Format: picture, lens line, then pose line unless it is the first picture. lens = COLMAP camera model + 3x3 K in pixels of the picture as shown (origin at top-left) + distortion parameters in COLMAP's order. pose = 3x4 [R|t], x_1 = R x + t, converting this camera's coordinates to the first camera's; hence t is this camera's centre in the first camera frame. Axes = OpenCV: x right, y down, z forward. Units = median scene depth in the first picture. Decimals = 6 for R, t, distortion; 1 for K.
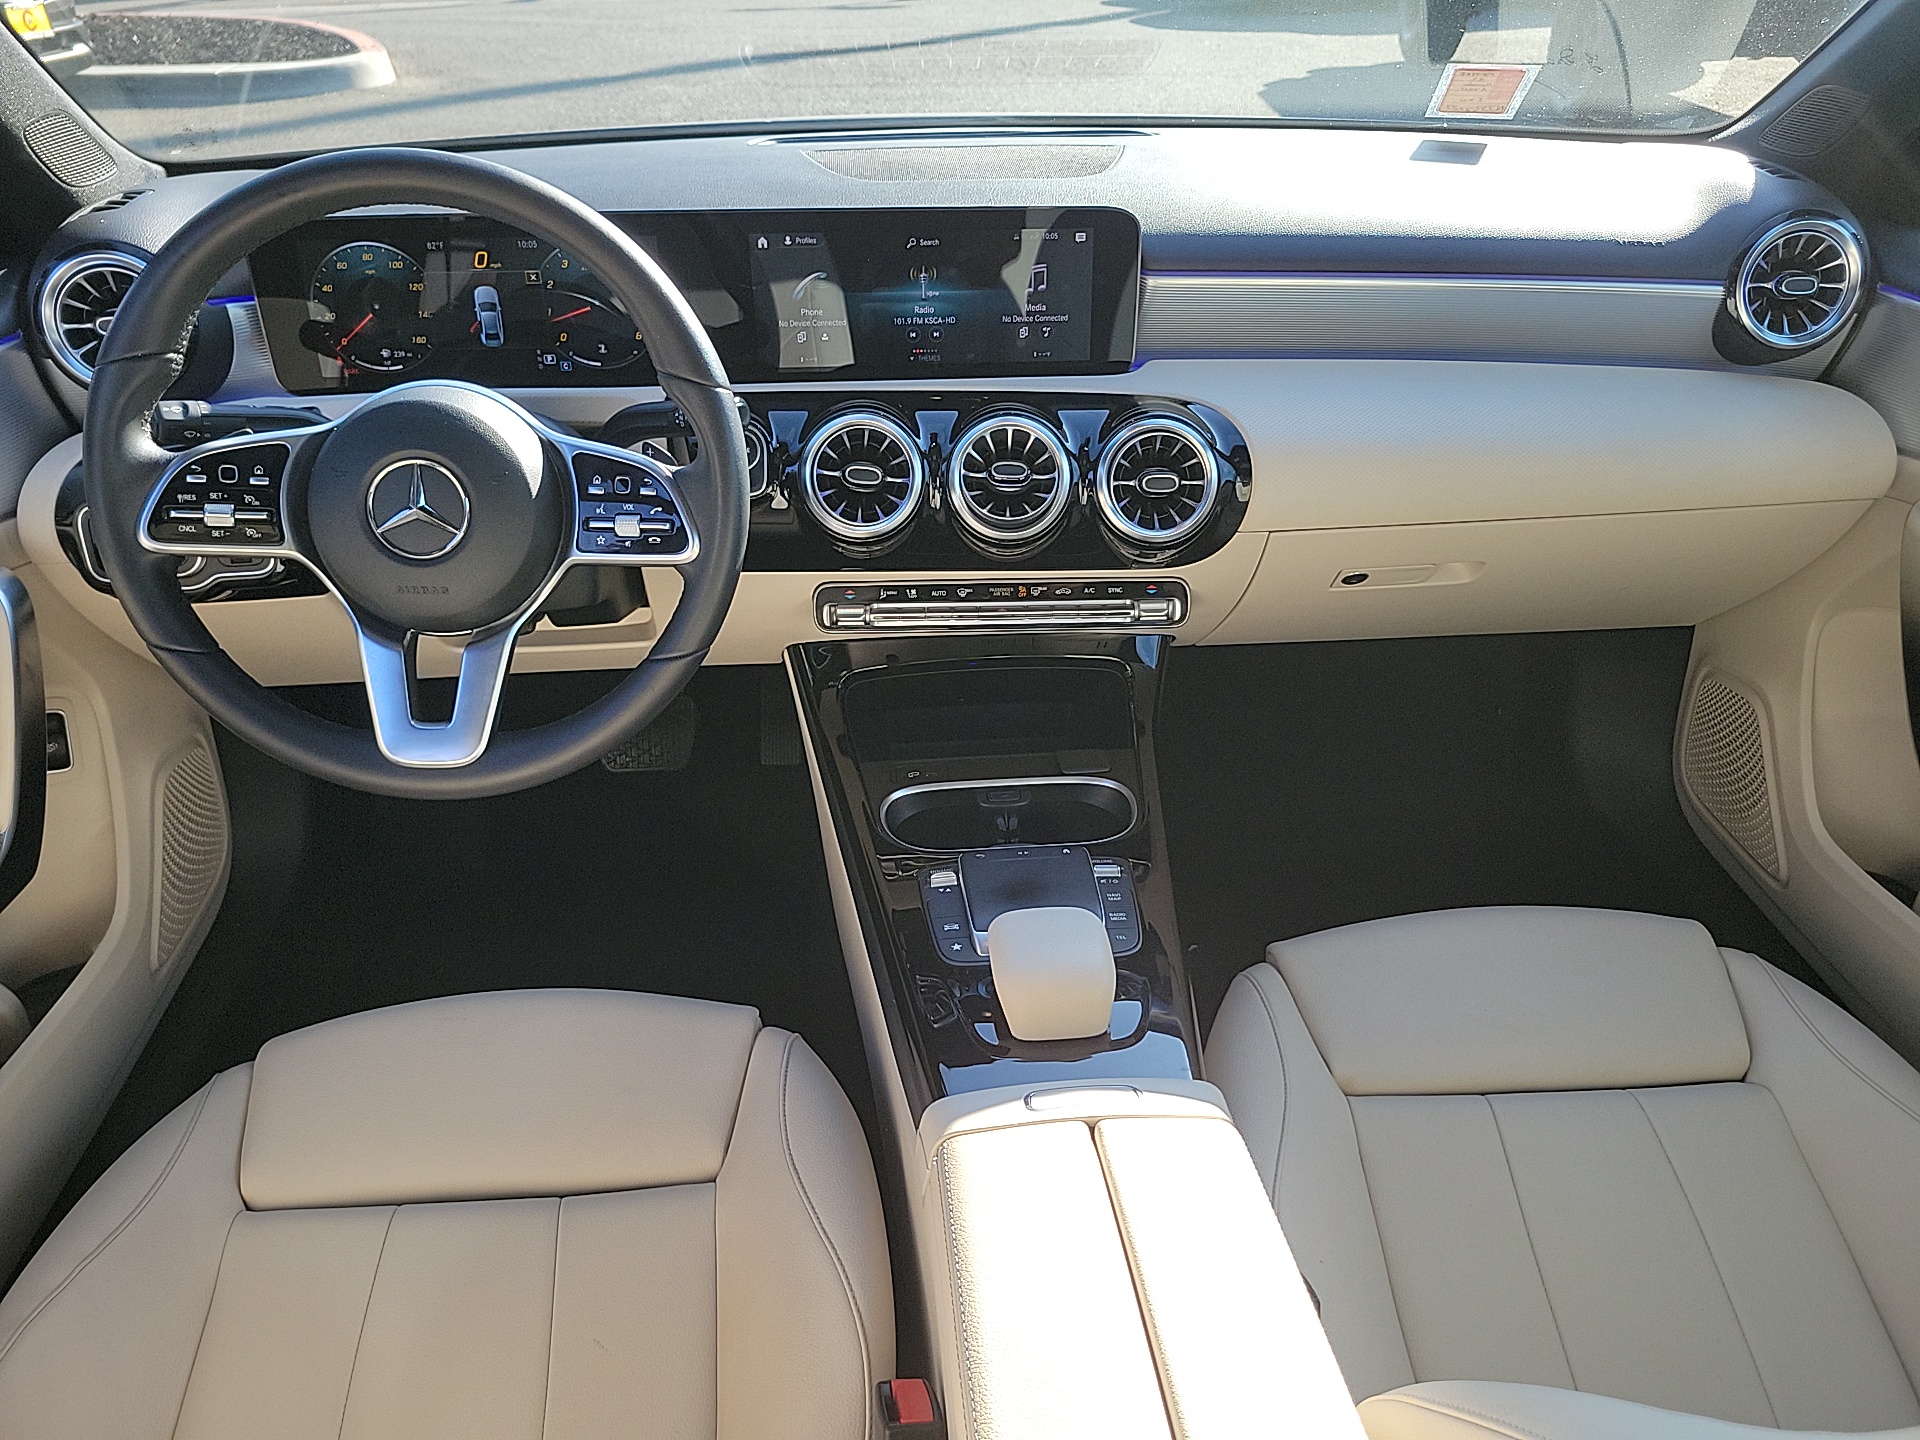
lens RADIAL K [[1527.5, 0, 967.2], [0, 1527.5, 730.2], [0, 0, 1]] dist [0.038962, -0.024563]
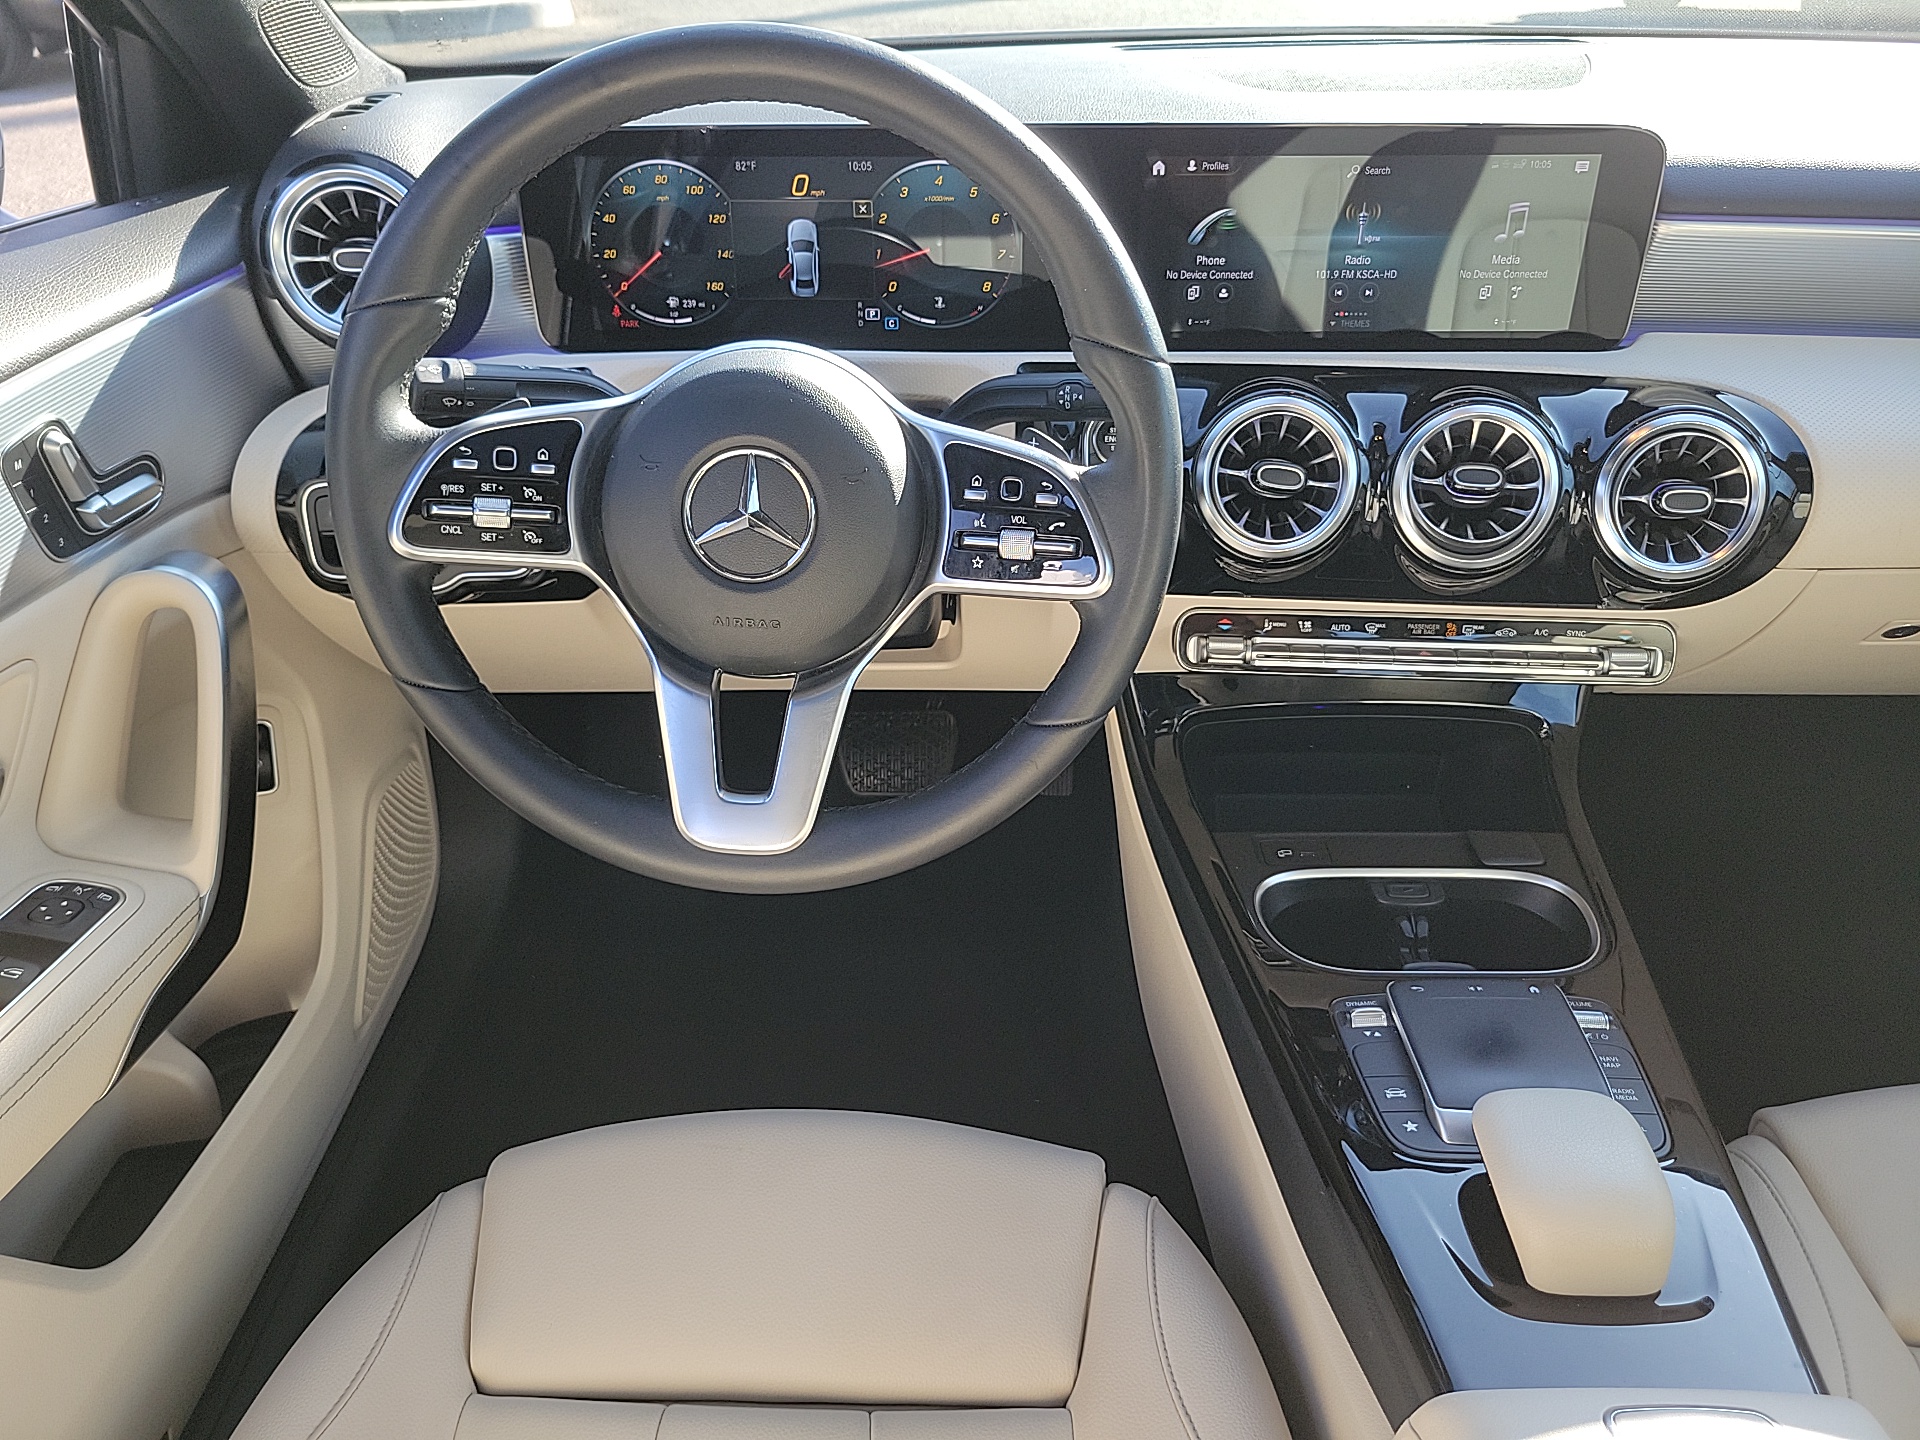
lens RADIAL K [[1527.5, 0, 945.3], [0, 1527.5, 727.0], [0, 0, 1]] dist [0.038962, -0.024563]
pose [[0.994374, 0.051468, -0.092580, -0.160055], [-0.049091, 0.998408, 0.027764, -0.056424], [0.093861, -0.023063, 0.995318, 0.226200]]
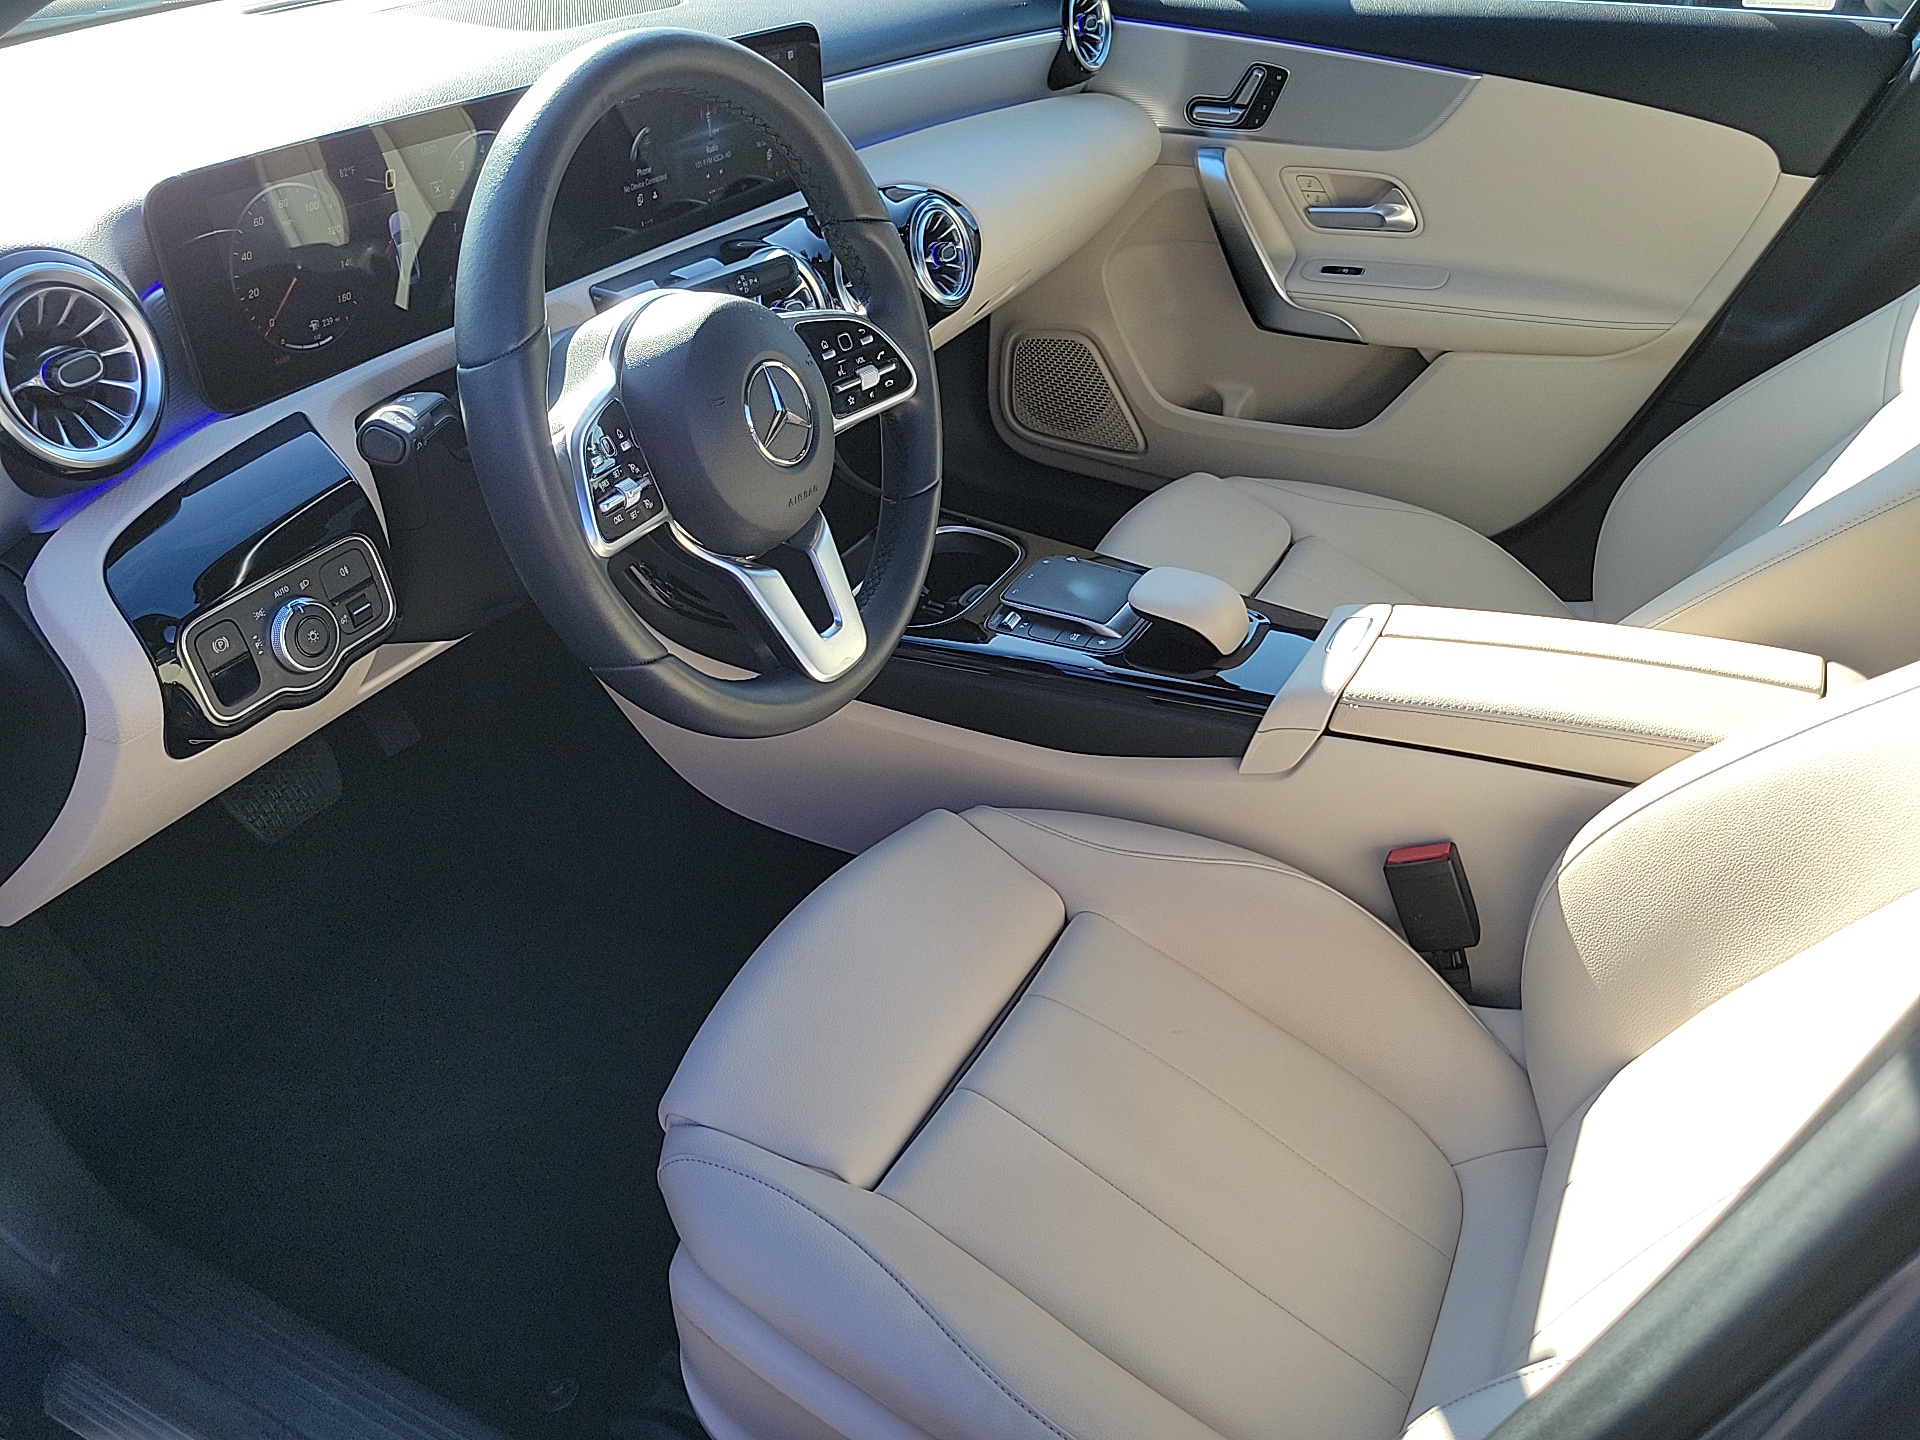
lens RADIAL K [[1527.5, 0, 967.8], [0, 1527.5, 729.1], [0, 0, 1]] dist [0.038962, -0.024563]
pose [[0.542304, -0.450180, 0.709397, -0.889070], [0.380833, 0.884327, 0.270059, -0.154912], [-0.748914, 0.123708, 0.651018, 0.275885]]
